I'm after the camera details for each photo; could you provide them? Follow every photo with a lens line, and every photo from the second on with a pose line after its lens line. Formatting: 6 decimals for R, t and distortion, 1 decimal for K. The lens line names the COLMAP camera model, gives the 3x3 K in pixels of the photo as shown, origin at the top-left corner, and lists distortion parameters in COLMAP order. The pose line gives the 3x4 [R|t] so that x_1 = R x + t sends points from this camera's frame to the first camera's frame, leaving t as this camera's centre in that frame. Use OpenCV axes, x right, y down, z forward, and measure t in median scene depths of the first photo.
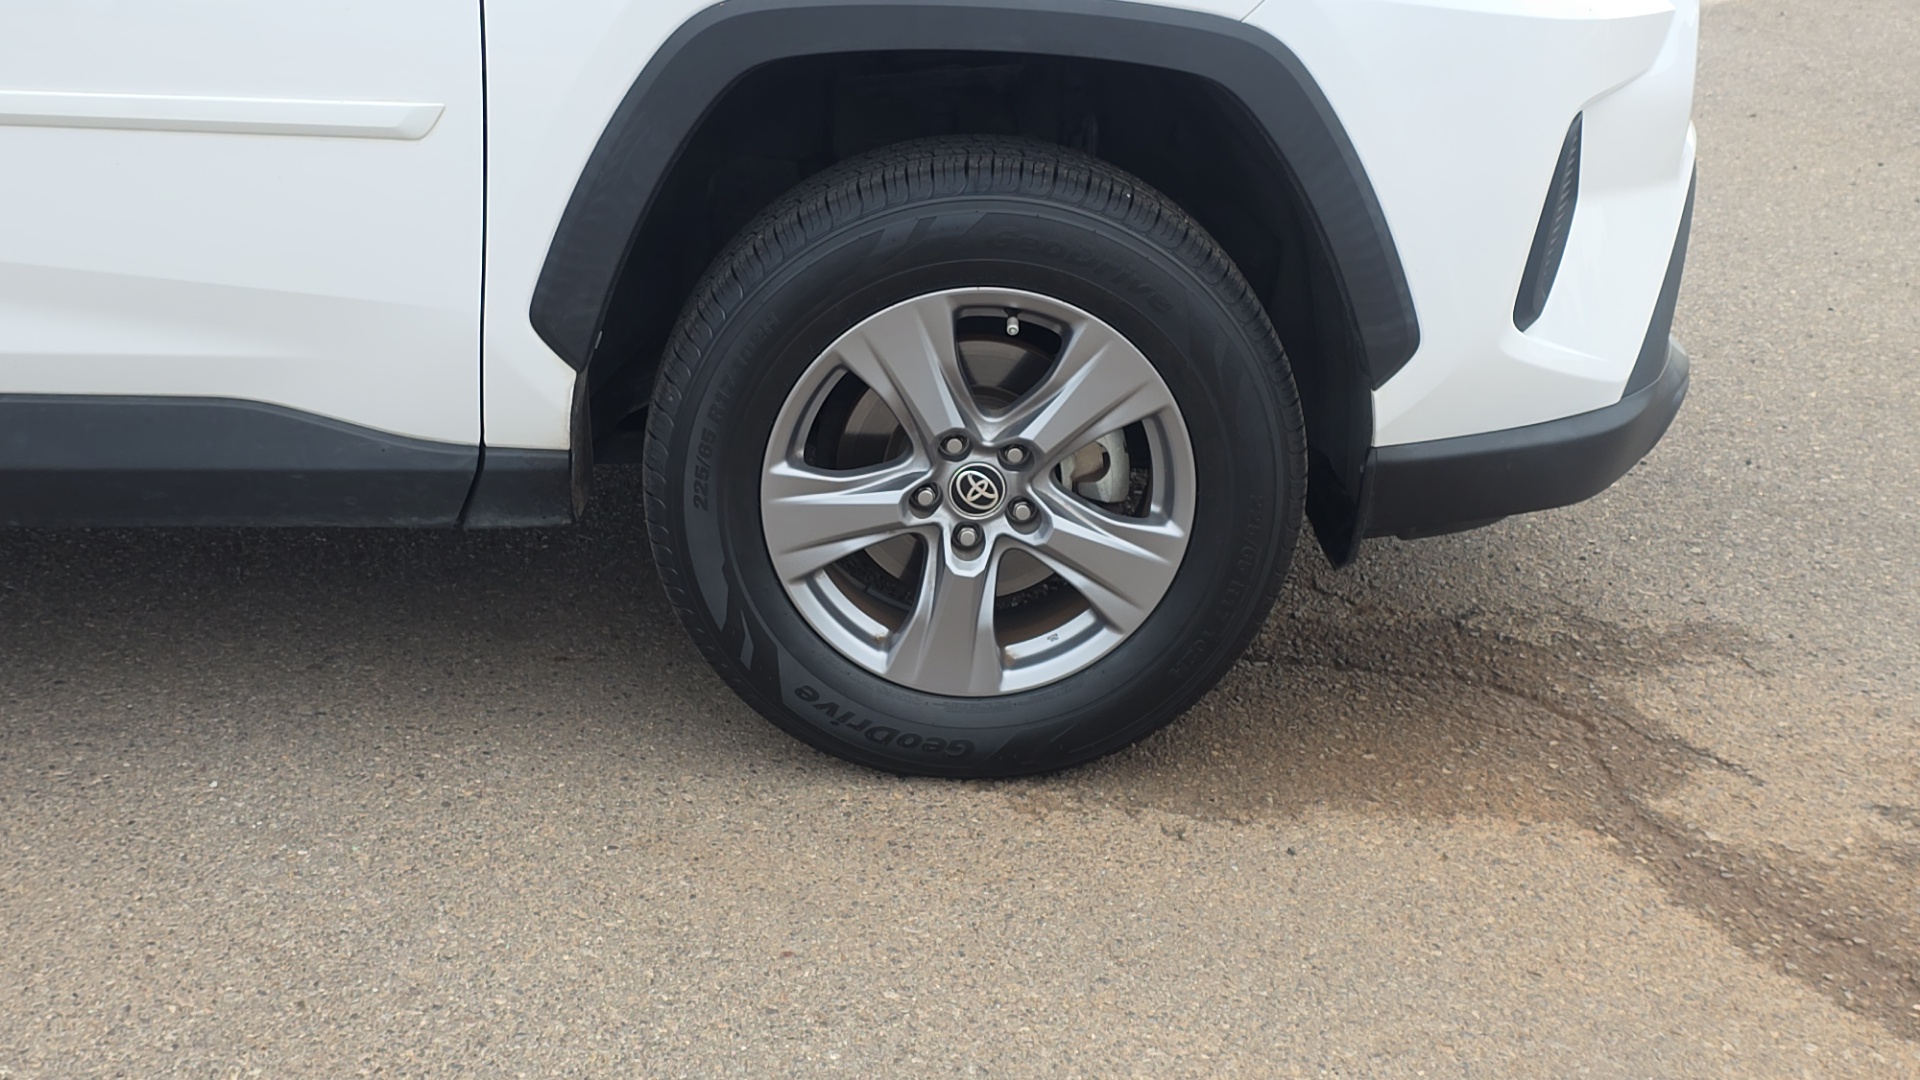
lens RADIAL K [[2570.0, 0, 960.0], [0, 2570.0, 540.0], [0, 0, 1]] dist [0.083805, -0.012531]
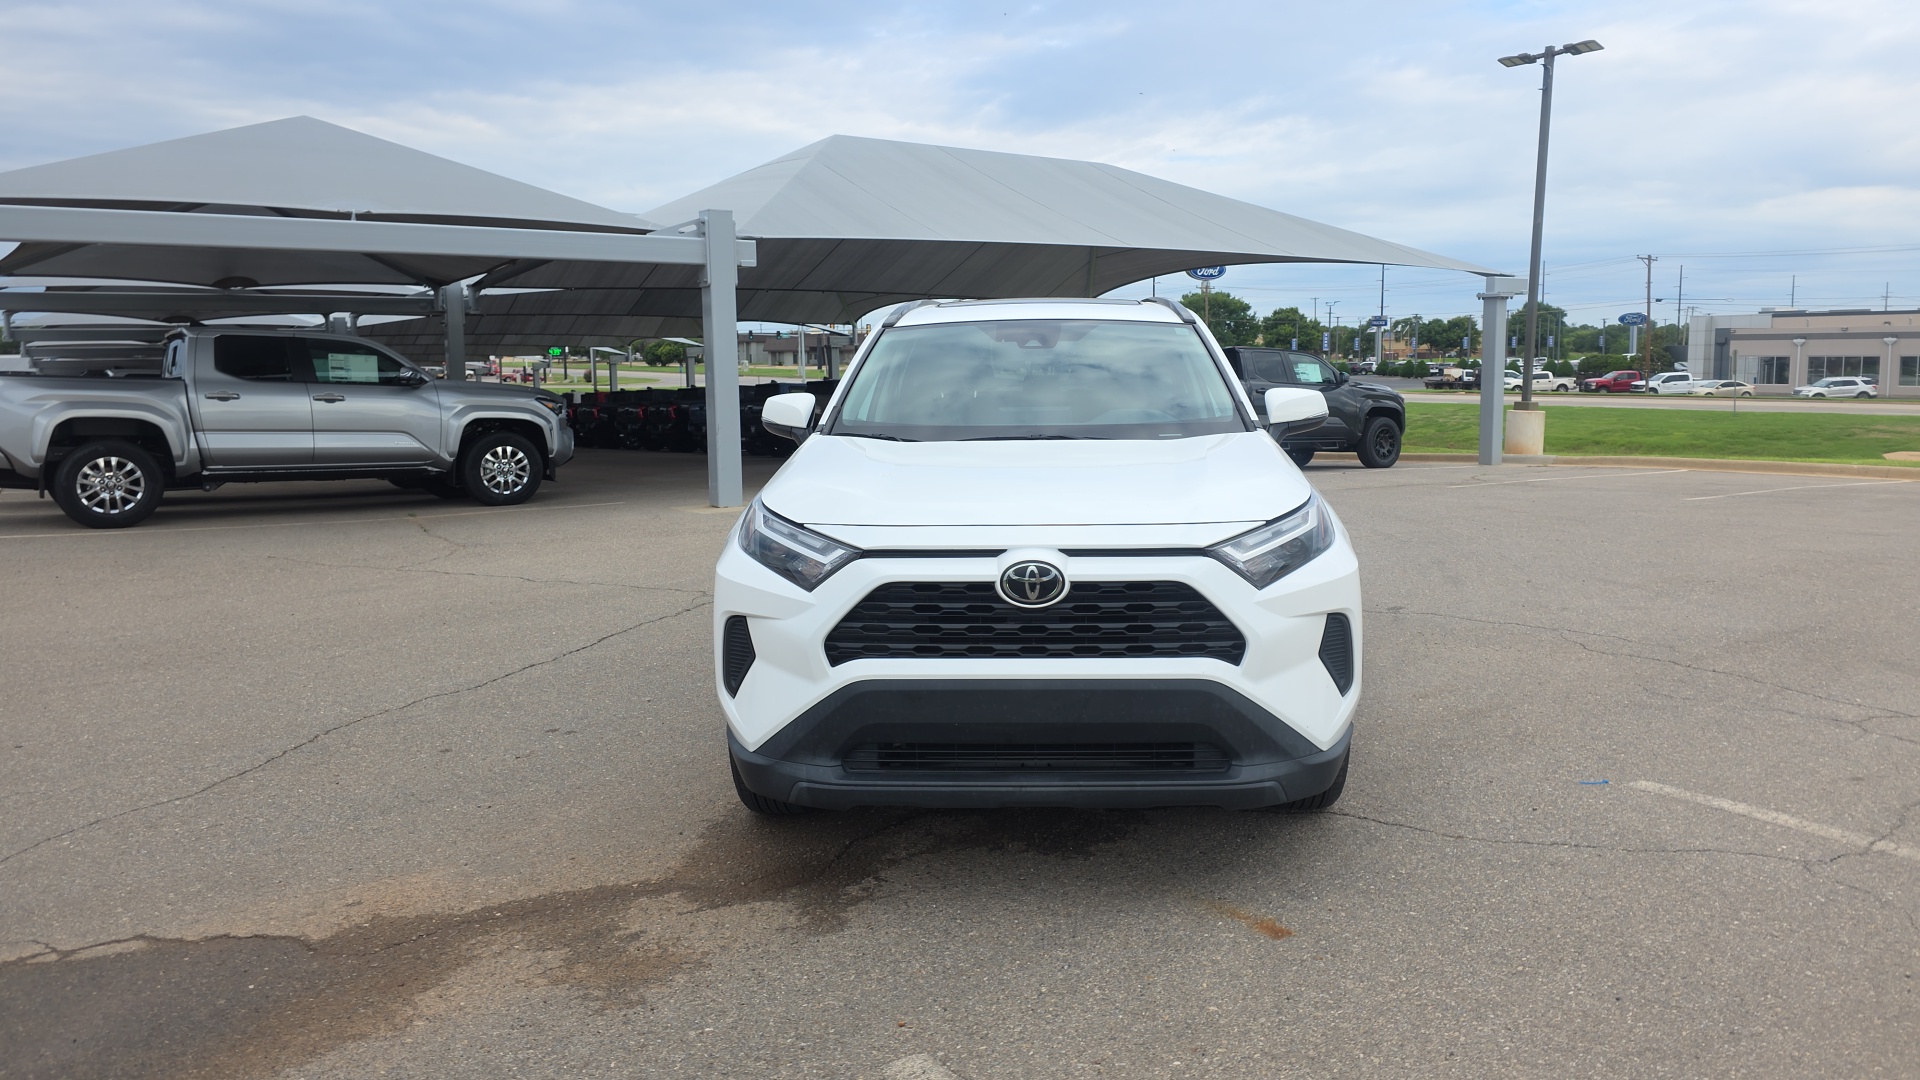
lens RADIAL K [[1302.6, 0, 988.9], [0, 1302.6, 489.1], [0, 0, 1]] dist [0.079663, -0.091406]
pose [[-0.093013, 0.100283, -0.990602, 1.449112], [-0.348268, 0.928789, 0.126726, -0.515762], [0.932769, 0.356782, -0.051464, 1.225587]]
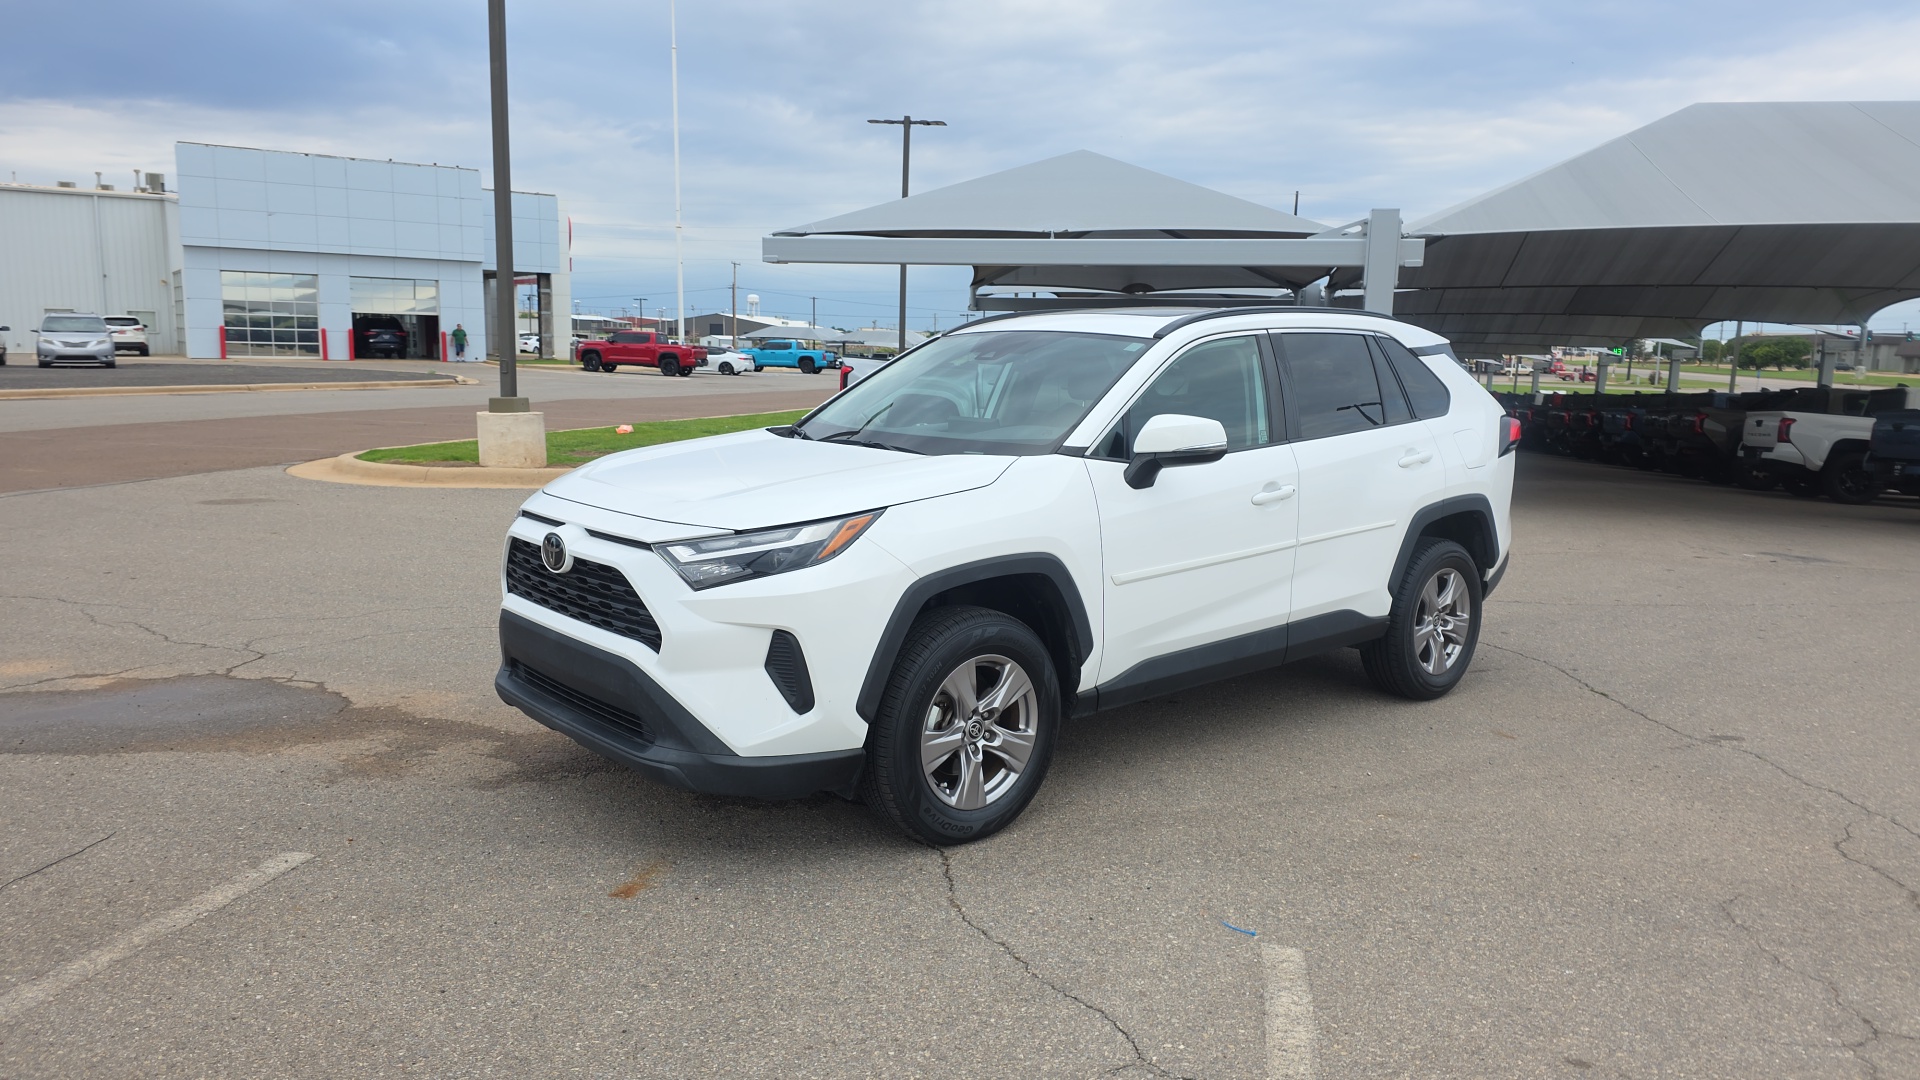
lens RADIAL K [[1261.5, 0, 949.2], [0, 1261.5, 546.6], [0, 0, 1]] dist [0.060705, -0.048107]
pose [[-0.785025, 0.078303, -0.614496, 0.822498], [-0.243968, 0.872727, 0.422880, -0.978179], [0.569400, 0.481889, -0.666008, 2.352543]]
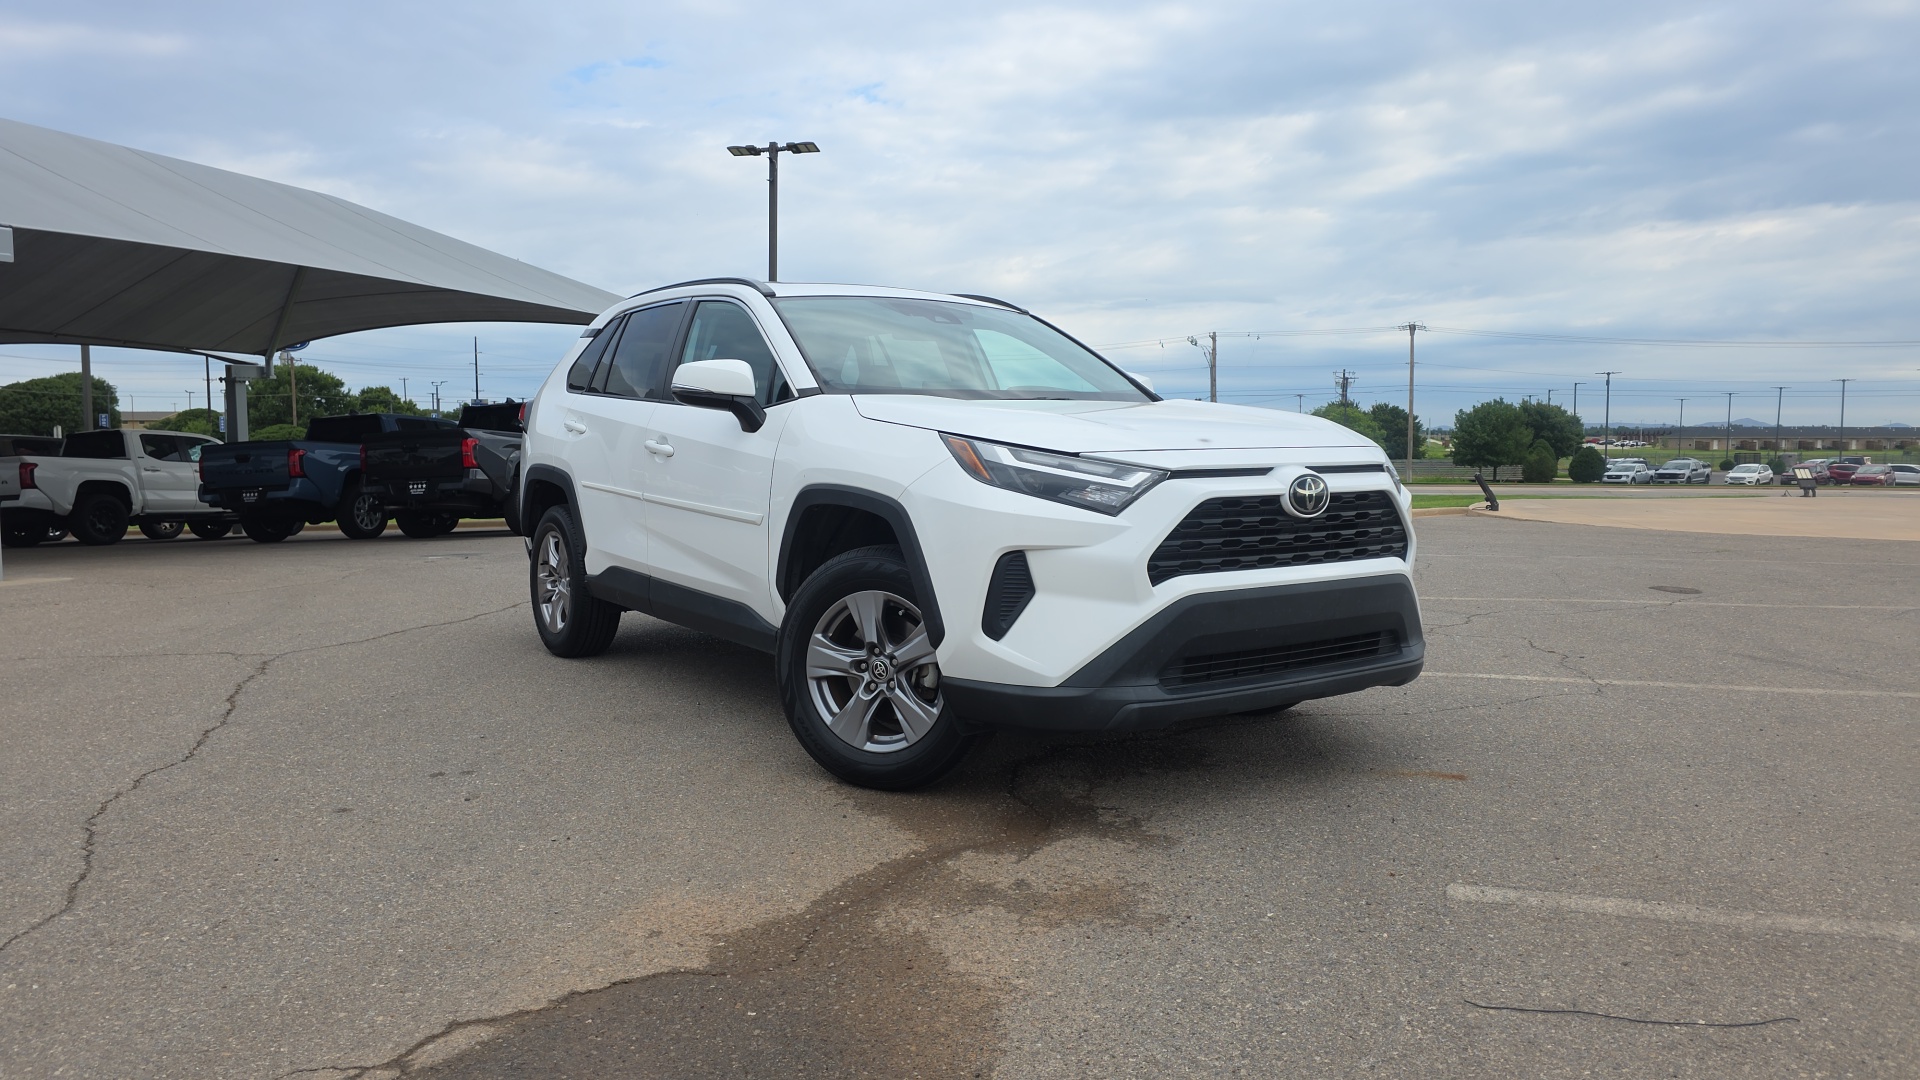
lens RADIAL K [[1311.3, 0, 958.7], [0, 1311.3, 549.3], [0, 0, 1]] dist [0.068453, -0.079550]
pose [[0.521438, 0.064547, -0.850844, 1.232556], [-0.307242, 0.944456, -0.116644, -0.010973], [0.796056, 0.322237, 0.512307, 0.336569]]
